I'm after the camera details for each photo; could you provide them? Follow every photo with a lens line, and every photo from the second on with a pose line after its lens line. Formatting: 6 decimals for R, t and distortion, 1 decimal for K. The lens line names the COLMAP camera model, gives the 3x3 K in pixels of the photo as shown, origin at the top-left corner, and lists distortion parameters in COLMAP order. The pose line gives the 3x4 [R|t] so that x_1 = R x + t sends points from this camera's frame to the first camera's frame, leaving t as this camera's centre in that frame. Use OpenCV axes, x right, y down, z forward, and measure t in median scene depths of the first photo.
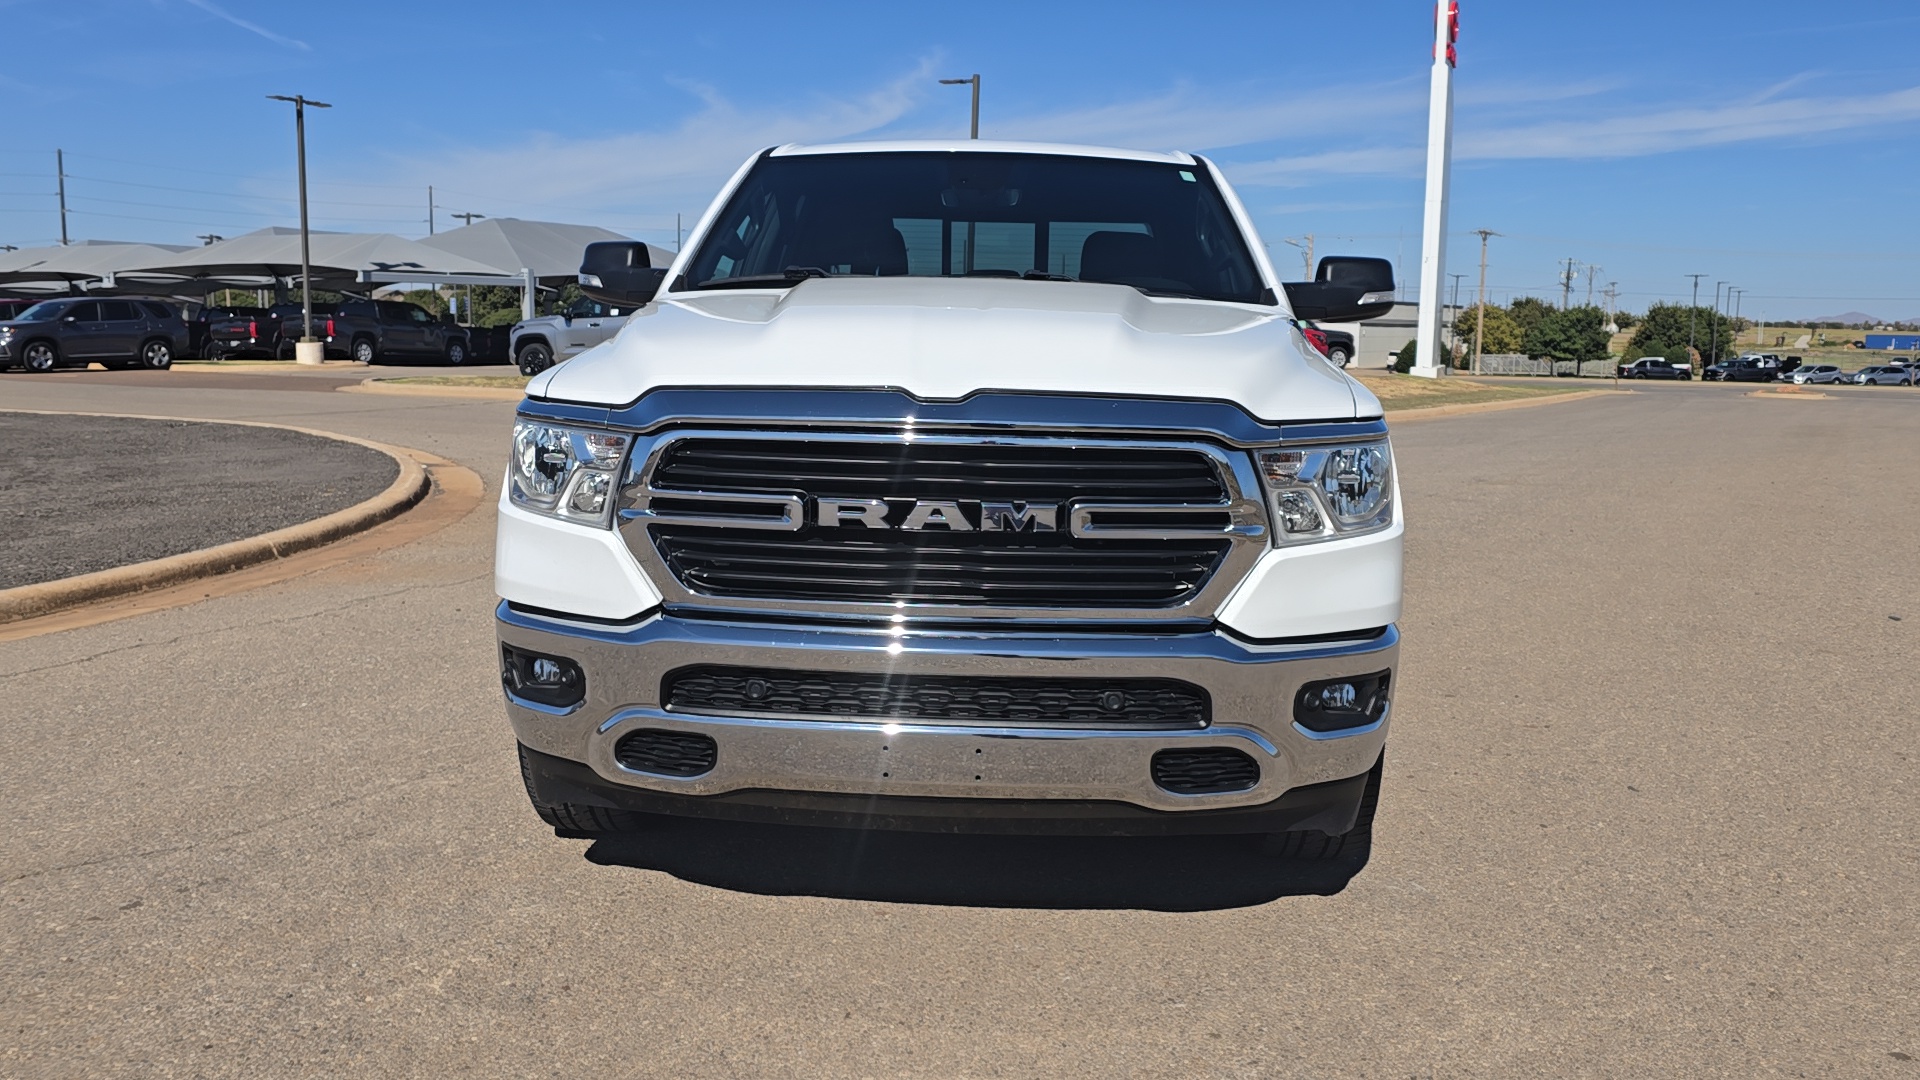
lens RADIAL K [[1591.4, 0, 972.0], [0, 1591.4, 544.8], [0, 0, 1]] dist [-0.016729, -0.003902]
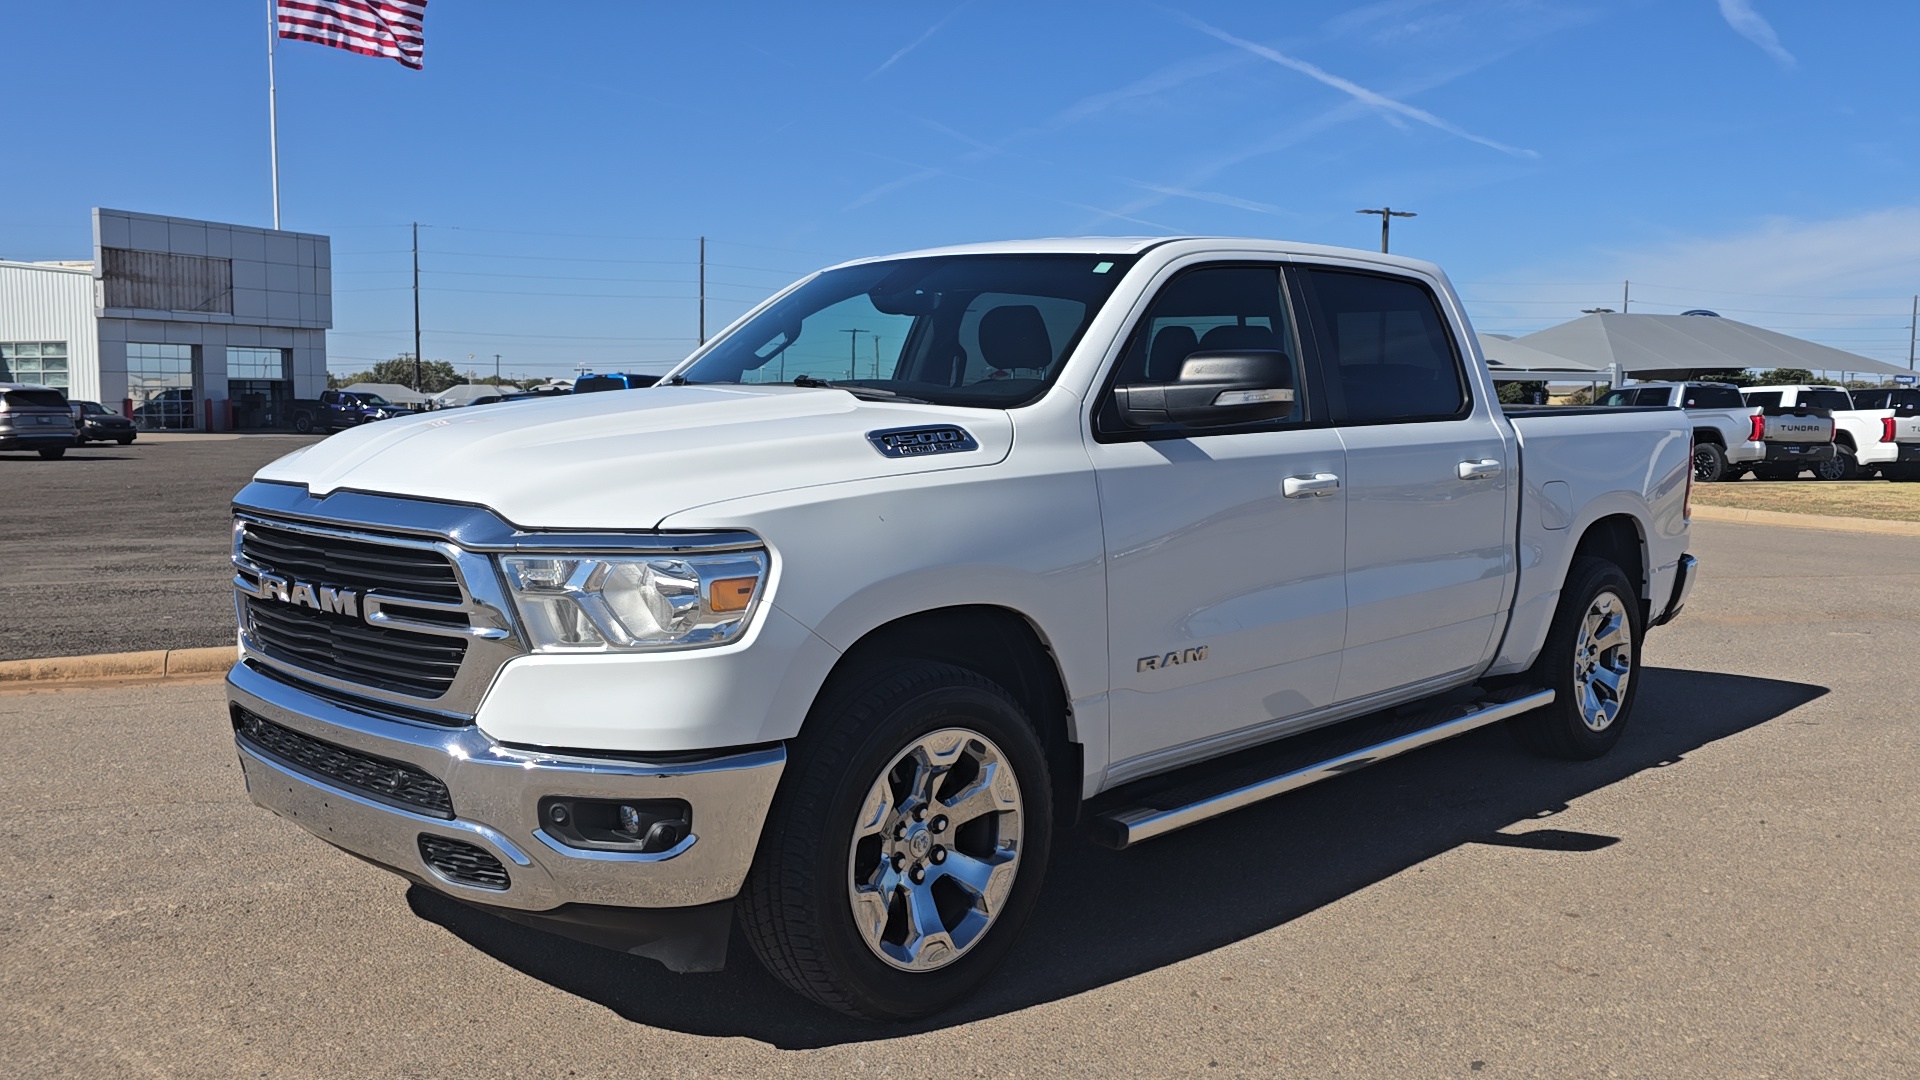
lens RADIAL K [[1591.4, 0, 972.0], [0, 1591.4, 544.8], [0, 0, 1]] dist [-0.016729, -0.003902]
pose [[0.745942, 0.048220, -0.664263, 1.074761], [-0.087834, 0.995787, -0.026349, -0.064984], [0.660194, 0.078000, 0.747034, 0.431521]]
